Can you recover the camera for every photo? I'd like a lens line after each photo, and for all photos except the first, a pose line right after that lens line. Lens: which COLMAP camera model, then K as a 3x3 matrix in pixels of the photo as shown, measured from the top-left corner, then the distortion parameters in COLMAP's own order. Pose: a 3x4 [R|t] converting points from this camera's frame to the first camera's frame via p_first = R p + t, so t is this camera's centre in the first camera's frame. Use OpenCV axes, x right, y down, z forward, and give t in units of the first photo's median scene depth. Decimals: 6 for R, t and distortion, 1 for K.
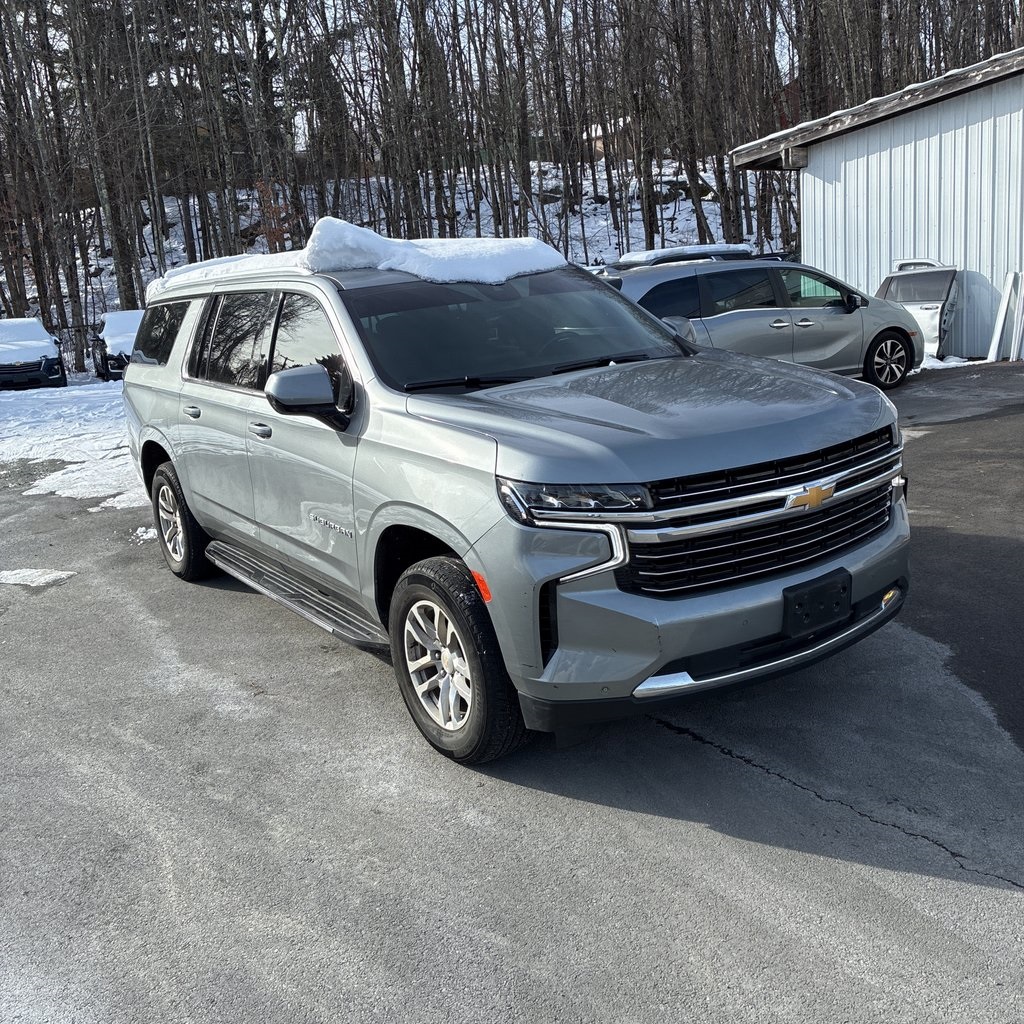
lens RADIAL K [[1041.1, 0, 531.4], [0, 1041.1, 516.9], [0, 0, 1]] dist [0.037547, -0.035668]
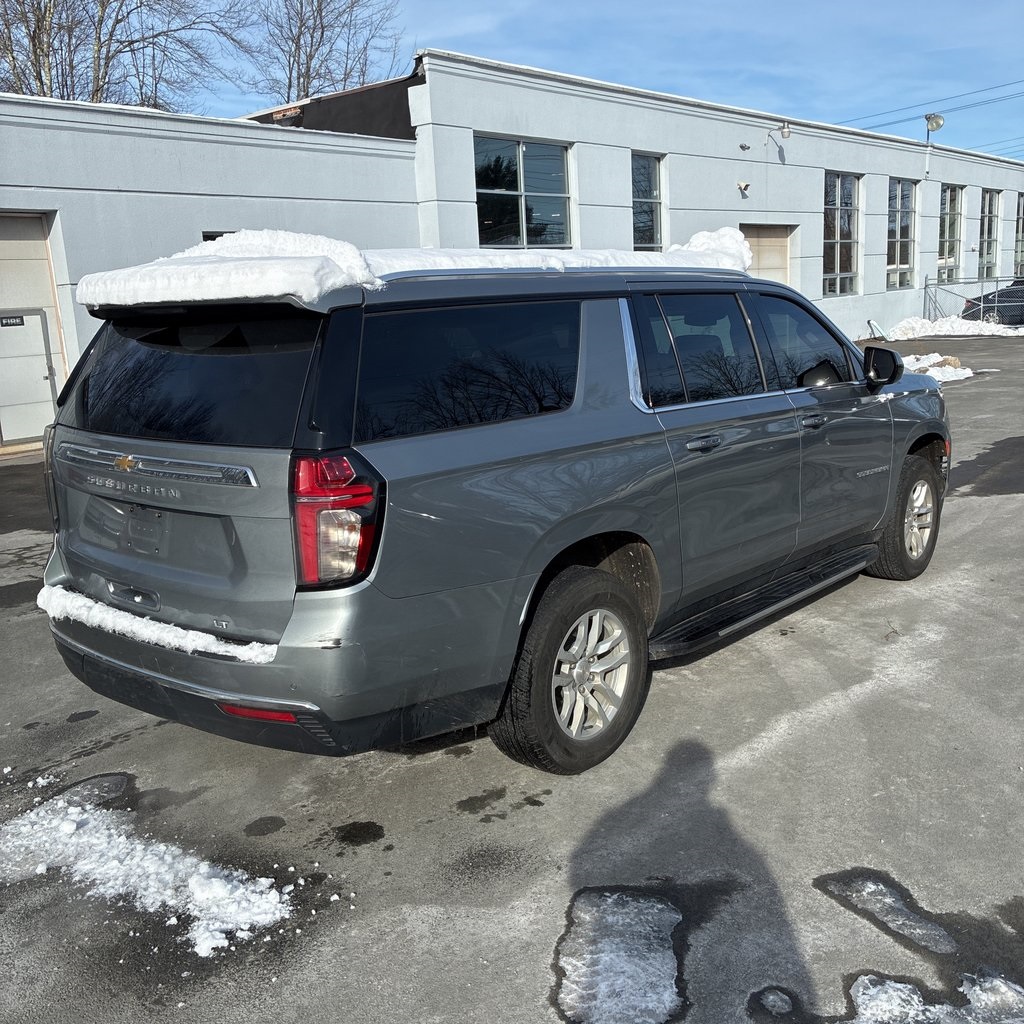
lens RADIAL K [[1047.8, 0, 514.6], [0, 1047.8, 489.4], [0, 0, 1]] dist [0.016925, 0.003853]
pose [[-0.257920, -0.080083, 0.962842, -1.344936], [0.278853, 0.947980, 0.153544, -0.295683], [-0.925051, 0.308093, -0.222171, 1.718983]]
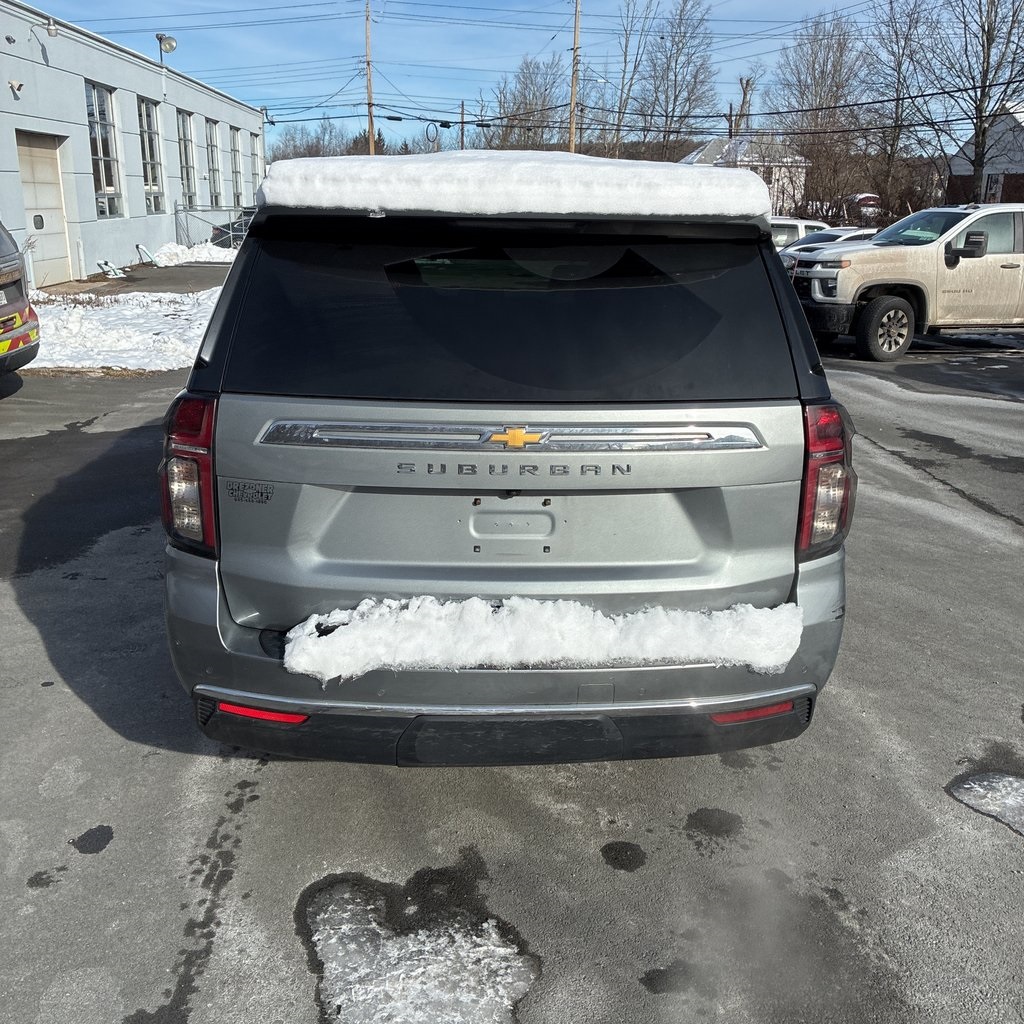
lens RADIAL K [[1032.9, 0, 500.0], [0, 1032.9, 510.9], [0, 0, 1]] dist [0.018970, -0.000323]
pose [[-0.846771, -0.077849, 0.526230, -0.797053], [0.175798, 0.892702, 0.414944, -0.474707], [-0.502070, 0.443873, -0.742228, 2.244742]]
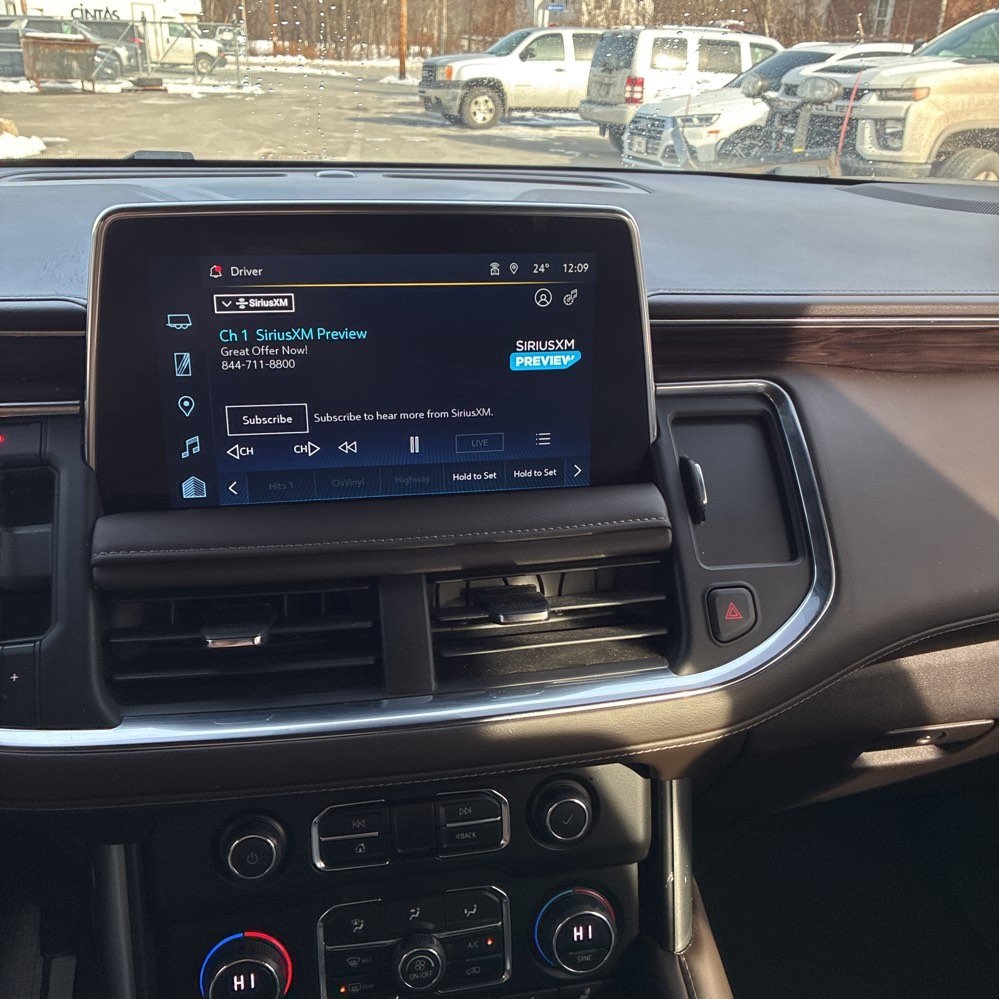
lens RADIAL K [[1015.6, 0, 518.4], [0, 1015.6, 504.3], [0, 0, 1]] dist [0.037547, -0.035668]
pose [[-0.927944, -0.101634, 0.358596, -0.101385], [0.128334, 0.816152, 0.563406, -0.220363], [-0.349930, 0.568829, -0.744300, 1.244012]]
